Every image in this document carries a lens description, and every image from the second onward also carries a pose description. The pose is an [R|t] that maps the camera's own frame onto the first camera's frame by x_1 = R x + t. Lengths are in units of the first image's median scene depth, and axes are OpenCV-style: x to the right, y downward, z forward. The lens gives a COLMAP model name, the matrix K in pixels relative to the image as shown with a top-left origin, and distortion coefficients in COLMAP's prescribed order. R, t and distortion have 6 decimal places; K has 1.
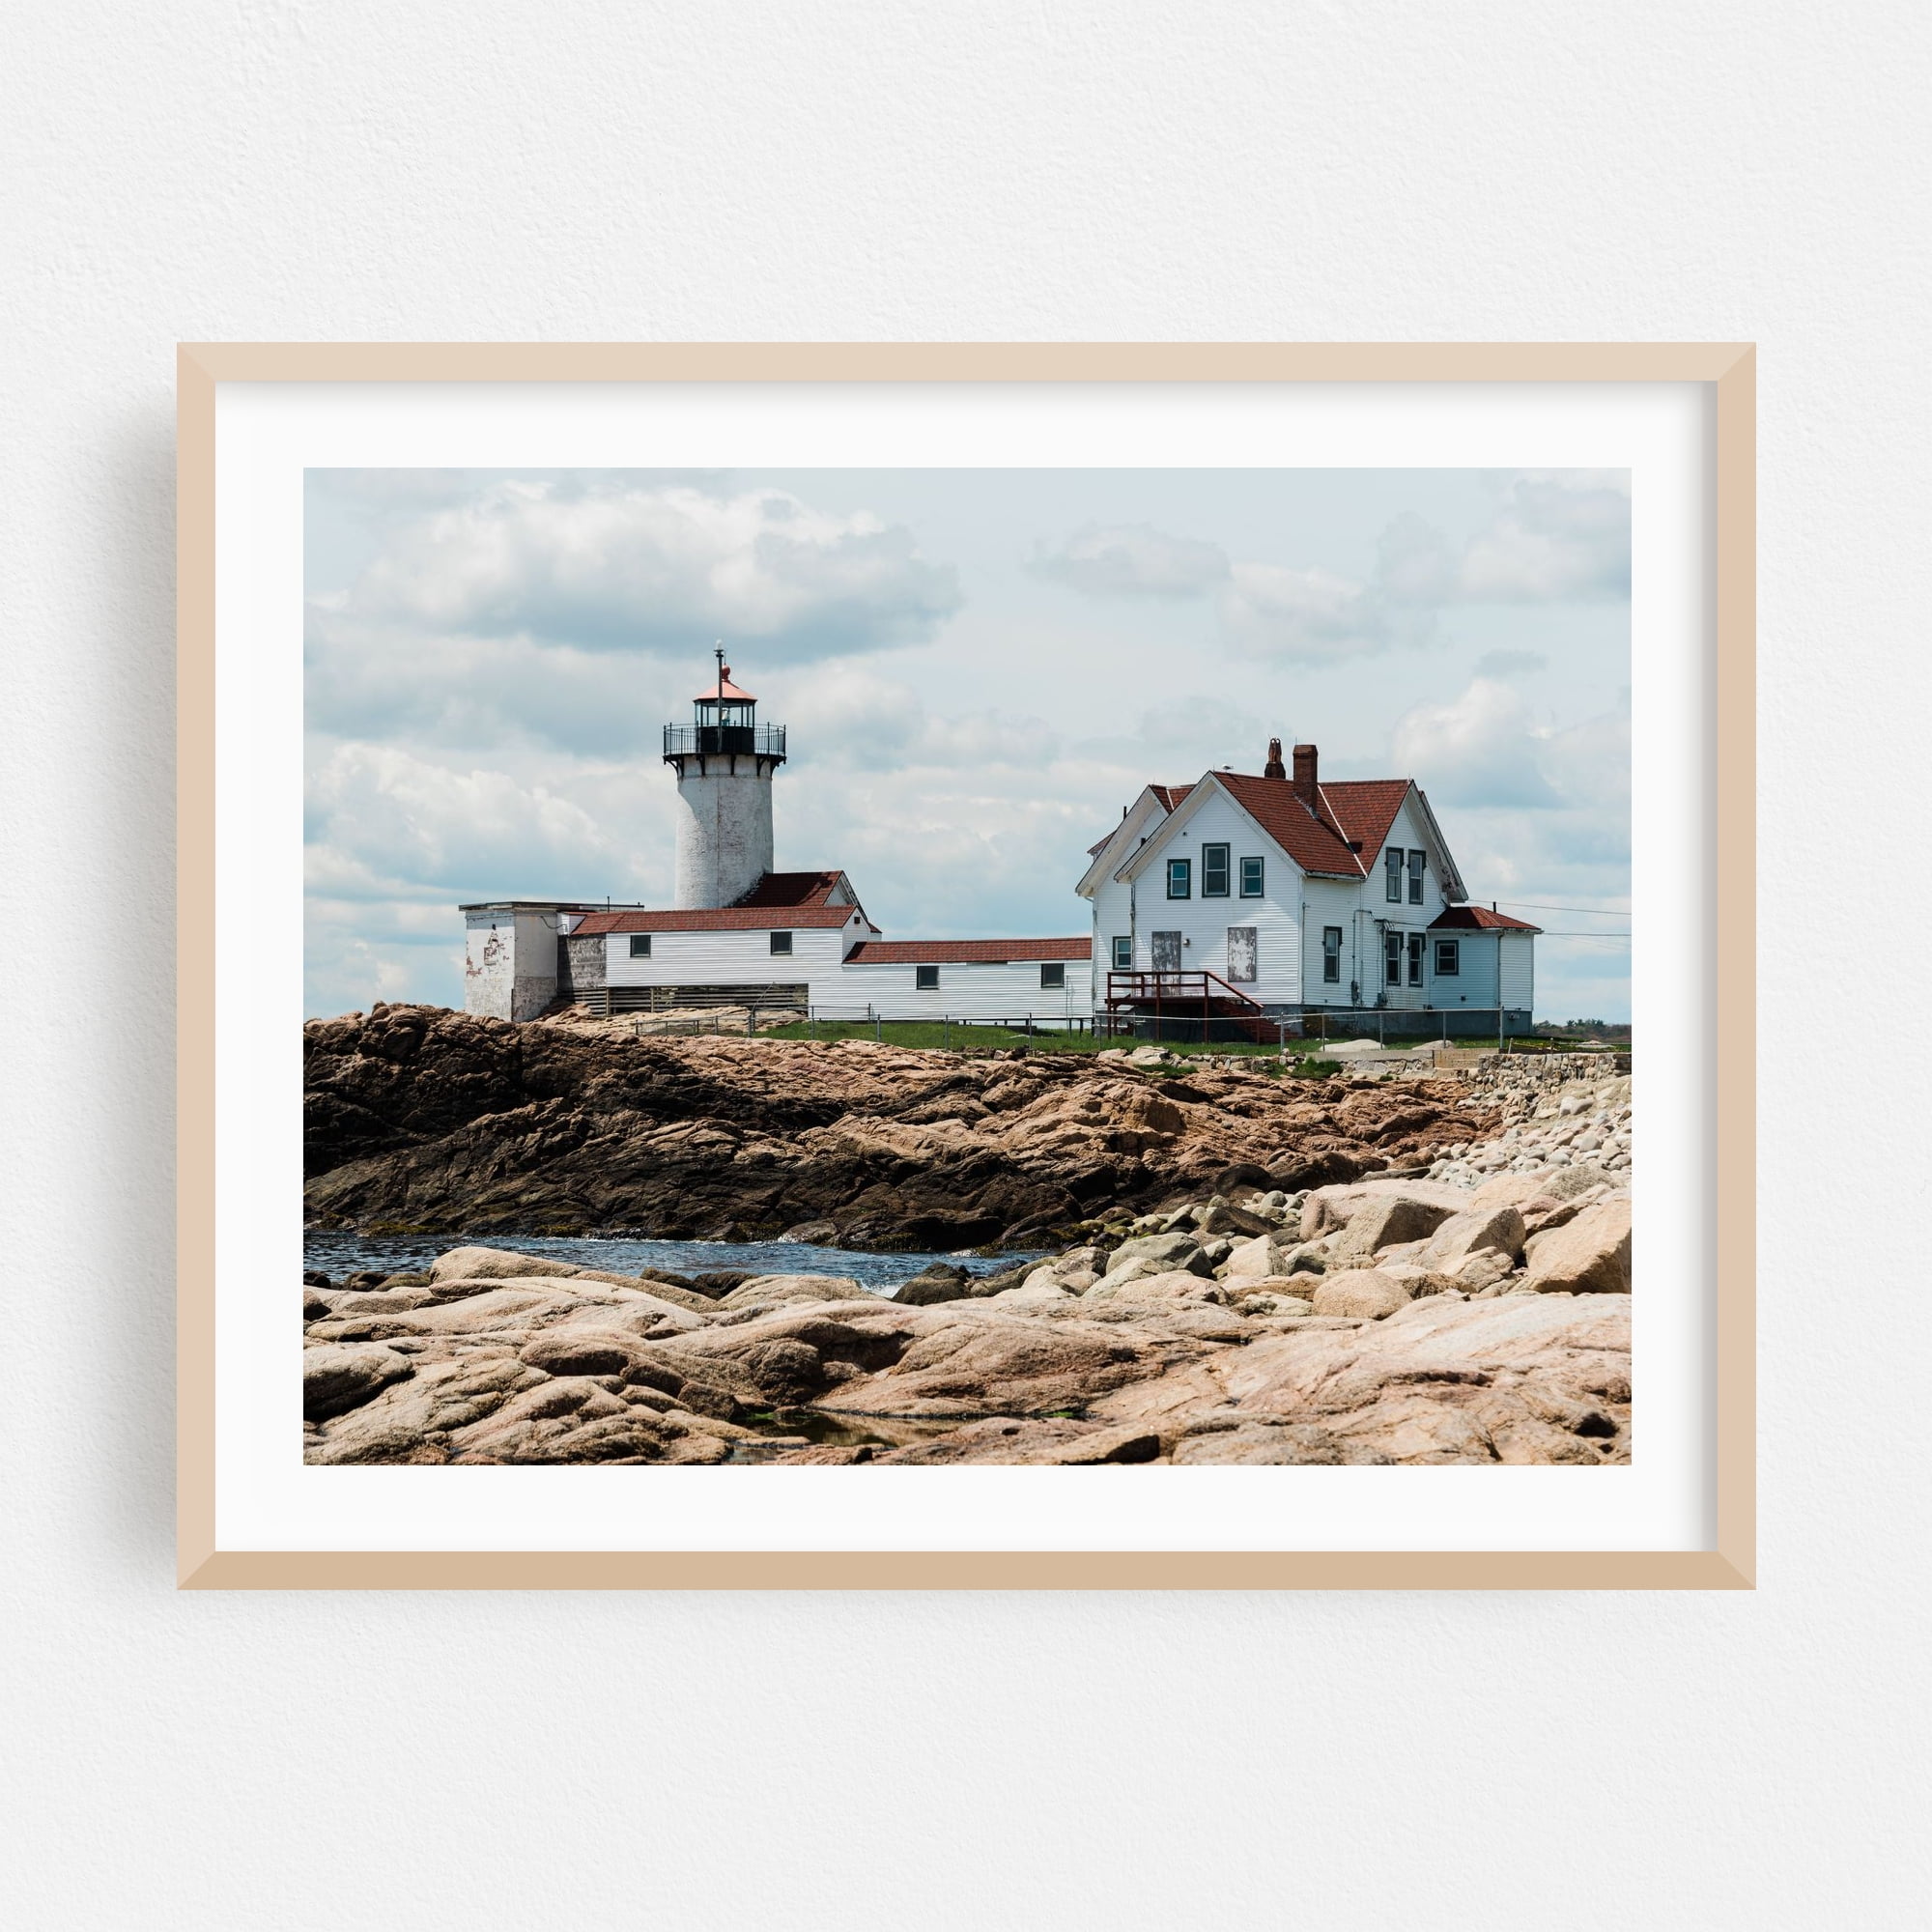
lens RADIAL K [[4224.1, 0, 966.0], [0, 4224.1, 966.0], [0, 0, 1]] dist [-0.029362, -0.185917]
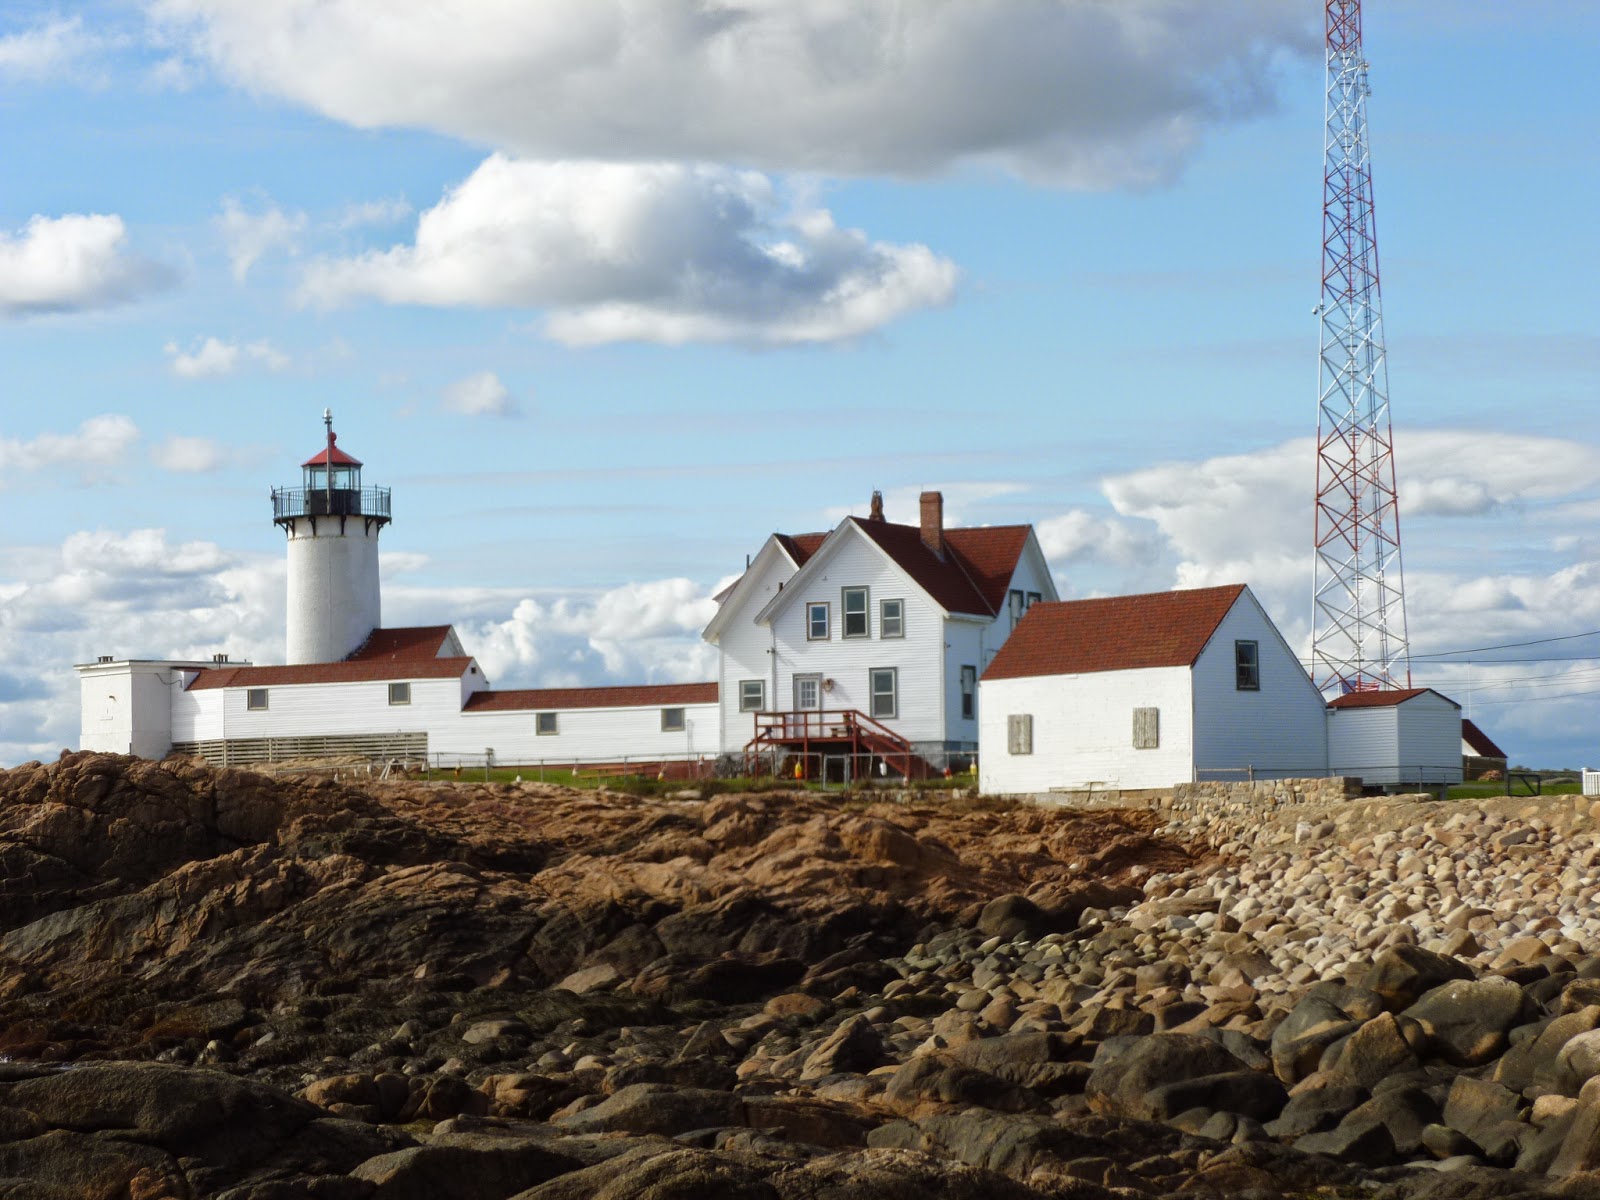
lens RADIAL K [[3948.9, 0, 1007.5], [0, 3948.9, 598.7], [0, 0, 1]] dist [-0.066437, -0.274203]
pose [[0.993200, -0.013604, 0.115621, -0.027597], [0.016905, 0.999476, -0.027615, 0.002311], [-0.115184, 0.029382, 0.992909, 0.064792]]
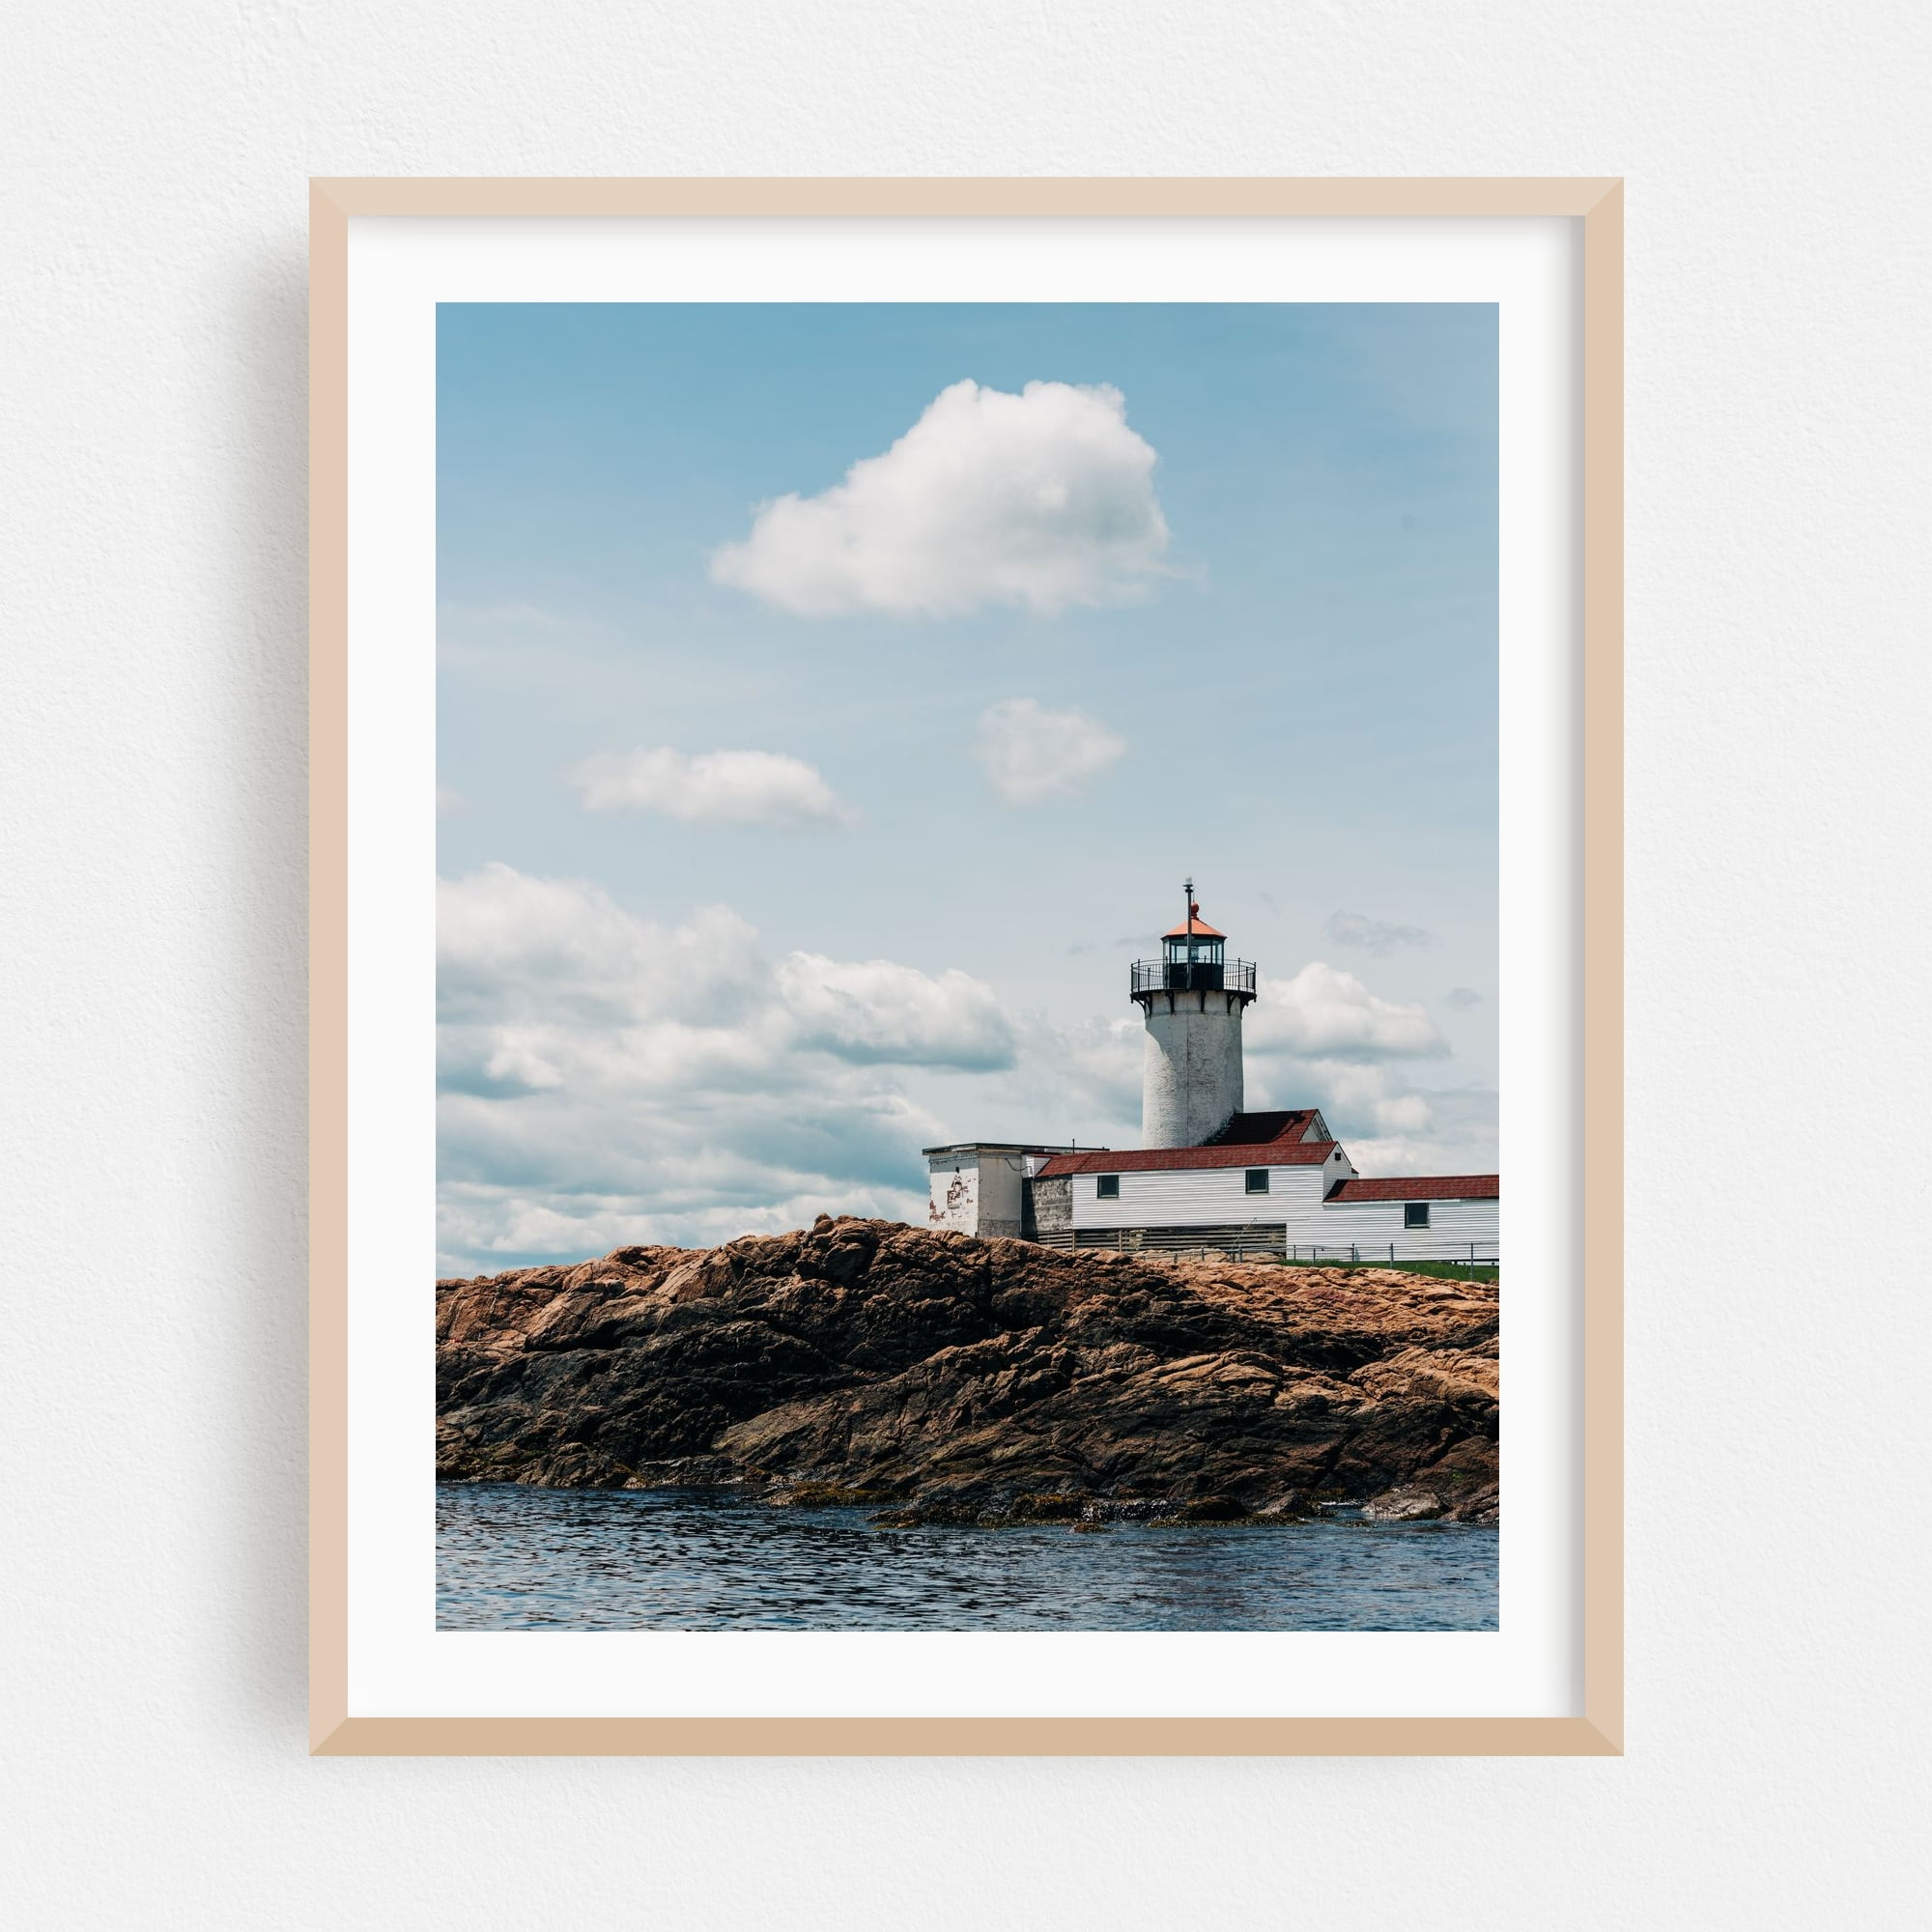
lens RADIAL K [[4224.1, 0, 966.0], [0, 4224.1, 966.0], [0, 0, 1]] dist [-0.029362, -0.185917]
pose [[0.994028, -0.003711, -0.109061, -0.019775], [-0.002713, 0.998272, -0.058692, 0.008885], [0.109090, 0.058637, 0.992301, 0.176148]]
